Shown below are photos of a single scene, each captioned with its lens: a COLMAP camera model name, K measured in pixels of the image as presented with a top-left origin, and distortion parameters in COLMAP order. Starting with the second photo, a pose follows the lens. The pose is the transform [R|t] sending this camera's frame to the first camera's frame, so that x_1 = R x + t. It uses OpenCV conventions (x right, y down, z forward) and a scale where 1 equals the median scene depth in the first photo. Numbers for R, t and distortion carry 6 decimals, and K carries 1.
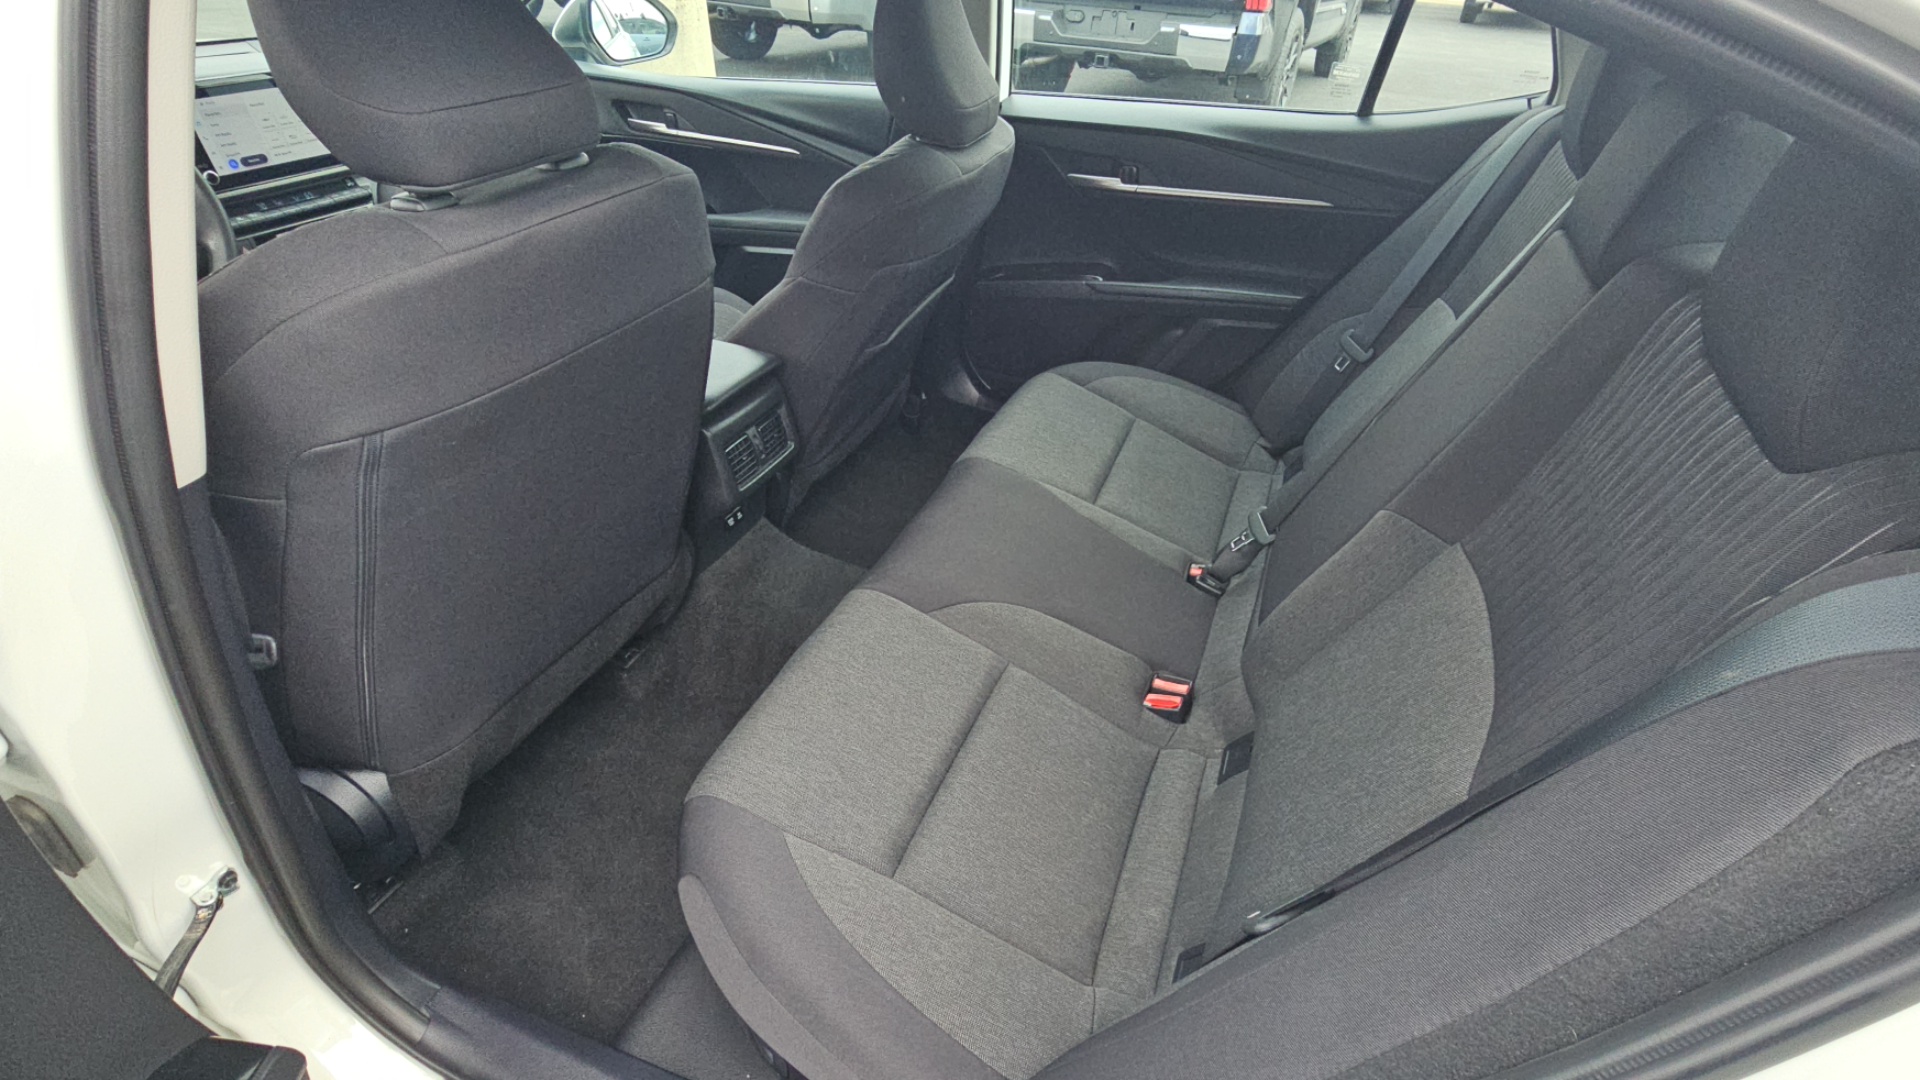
lens RADIAL K [[875.3, 0, 960.0], [0, 875.3, 540.0], [0, 0, 1]] dist [0.003308, -0.000063]
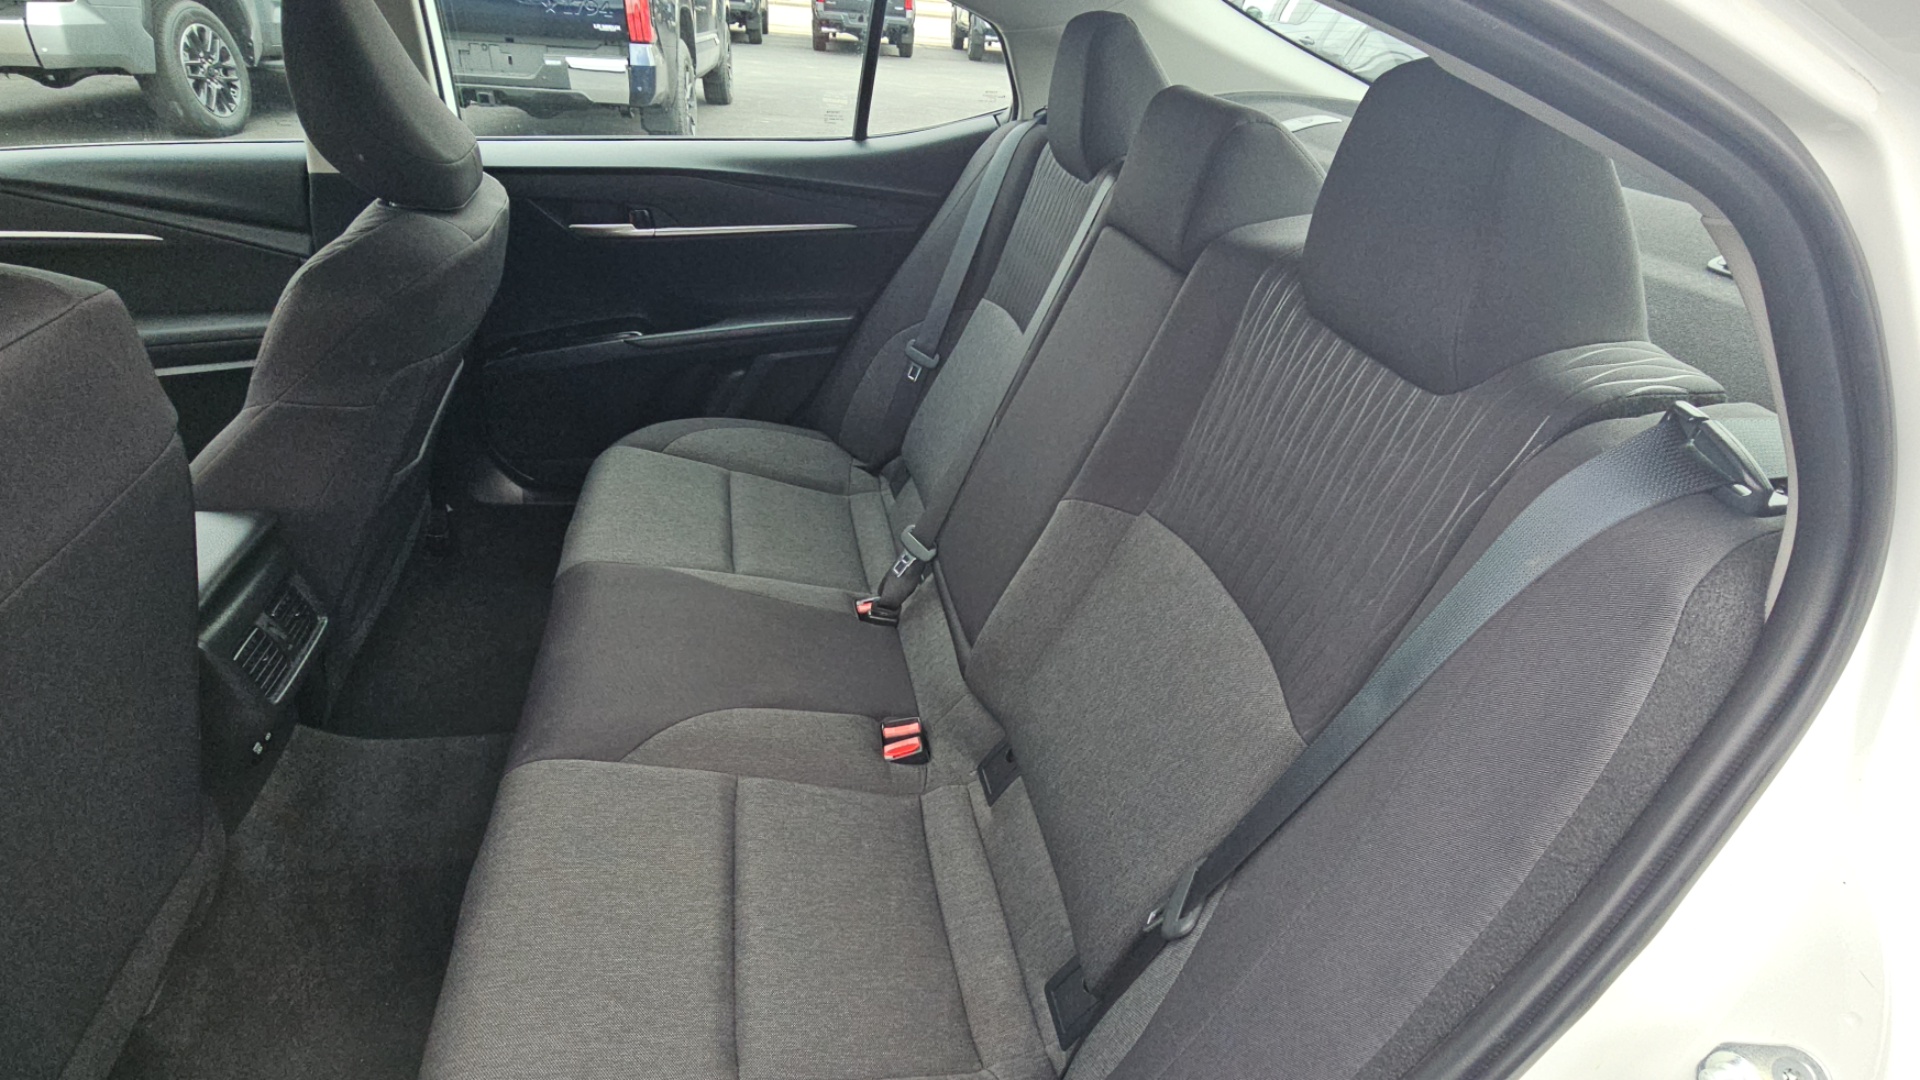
lens RADIAL K [[895.1, 0, 981.9], [0, 895.1, 550.1], [0, 0, 1]] dist [0.009086, -0.006537]
pose [[0.826295, -0.288415, 0.483790, -0.086567], [0.301497, 0.952015, 0.052605, -0.038246], [-0.475747, 0.102394, 0.873602, 0.061121]]
